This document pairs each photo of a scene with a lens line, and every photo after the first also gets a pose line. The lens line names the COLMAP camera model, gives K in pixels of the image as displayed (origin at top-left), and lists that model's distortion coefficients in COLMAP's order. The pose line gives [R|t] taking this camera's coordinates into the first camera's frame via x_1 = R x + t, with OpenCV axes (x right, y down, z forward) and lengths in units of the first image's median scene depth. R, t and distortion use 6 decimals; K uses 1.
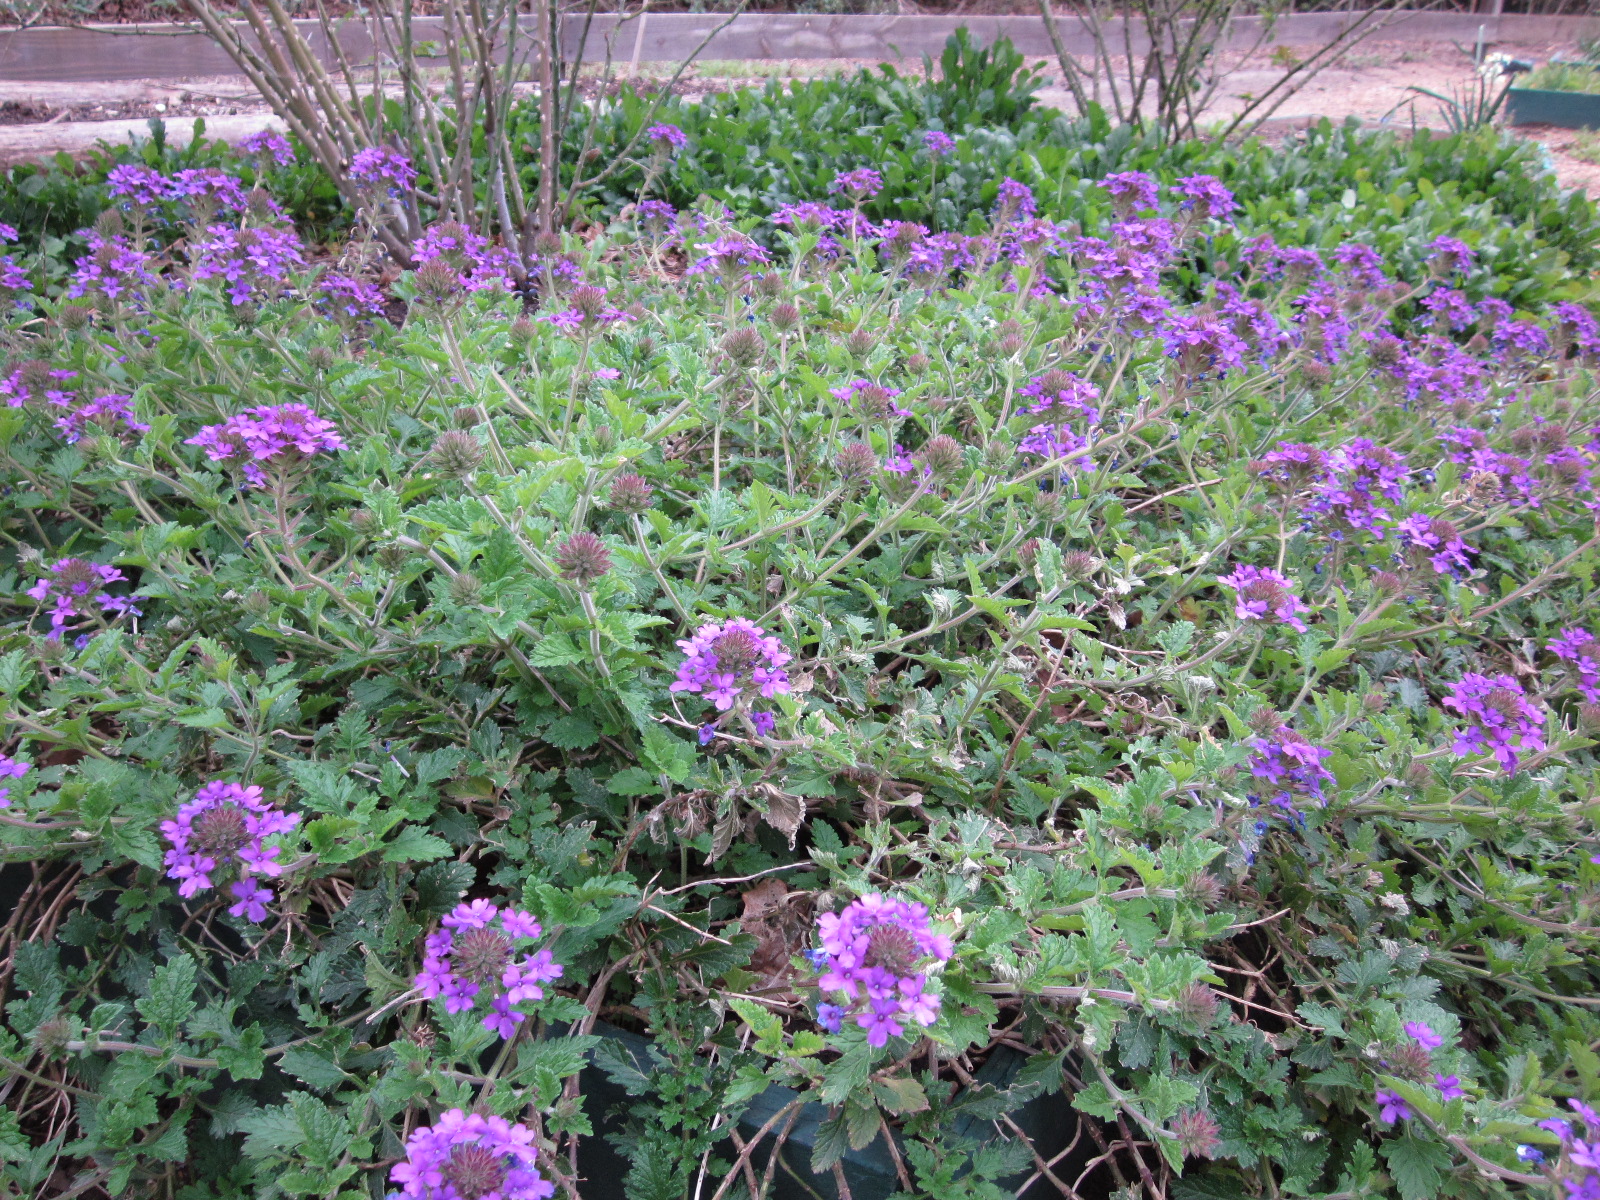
lens RADIAL K [[1588.6, 0, 800.0], [0, 1588.6, 600.0], [0, 0, 1]] dist [-0.036005, -0.009689]
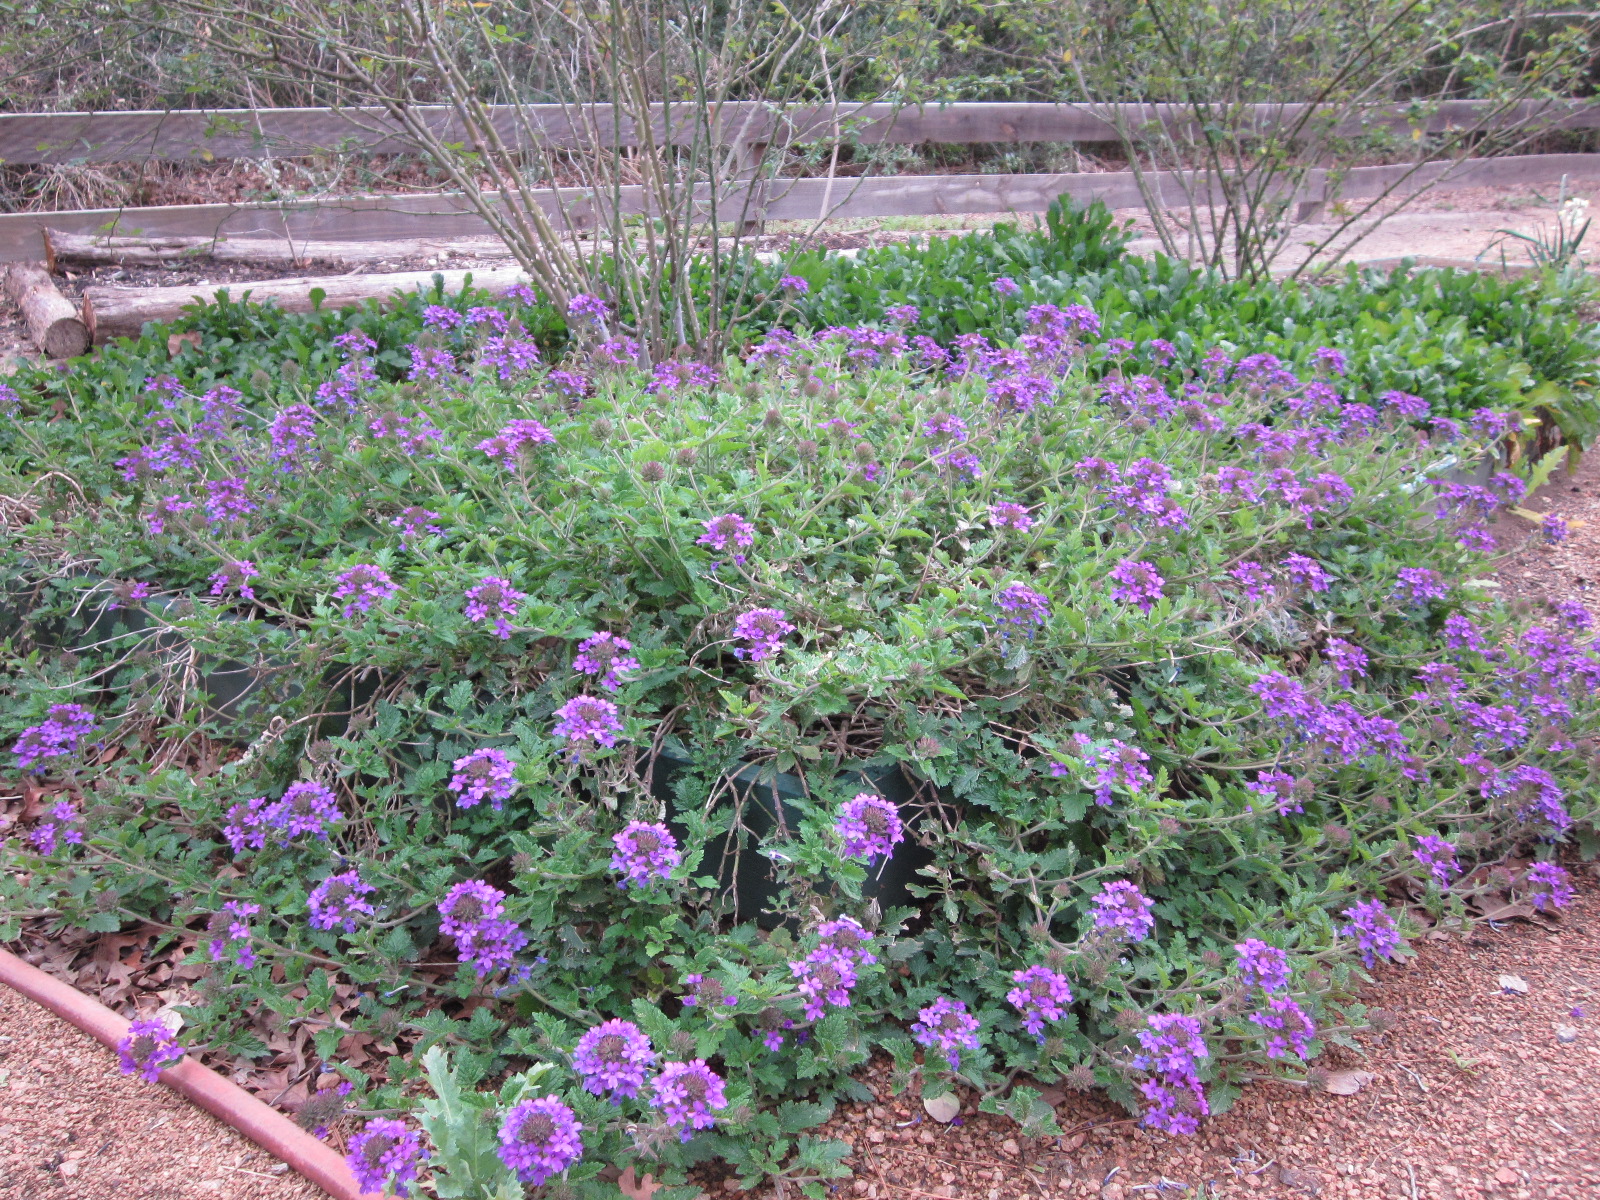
lens RADIAL K [[1690.9, 0, 800.0], [0, 1690.9, 600.0], [0, 0, 1]] dist [-0.015538, -0.006495]
pose [[0.989216, 0.015828, -0.145608, 0.122841], [-0.029845, 0.995068, -0.094594, 0.108942], [0.143392, 0.097920, 0.984810, -0.383343]]
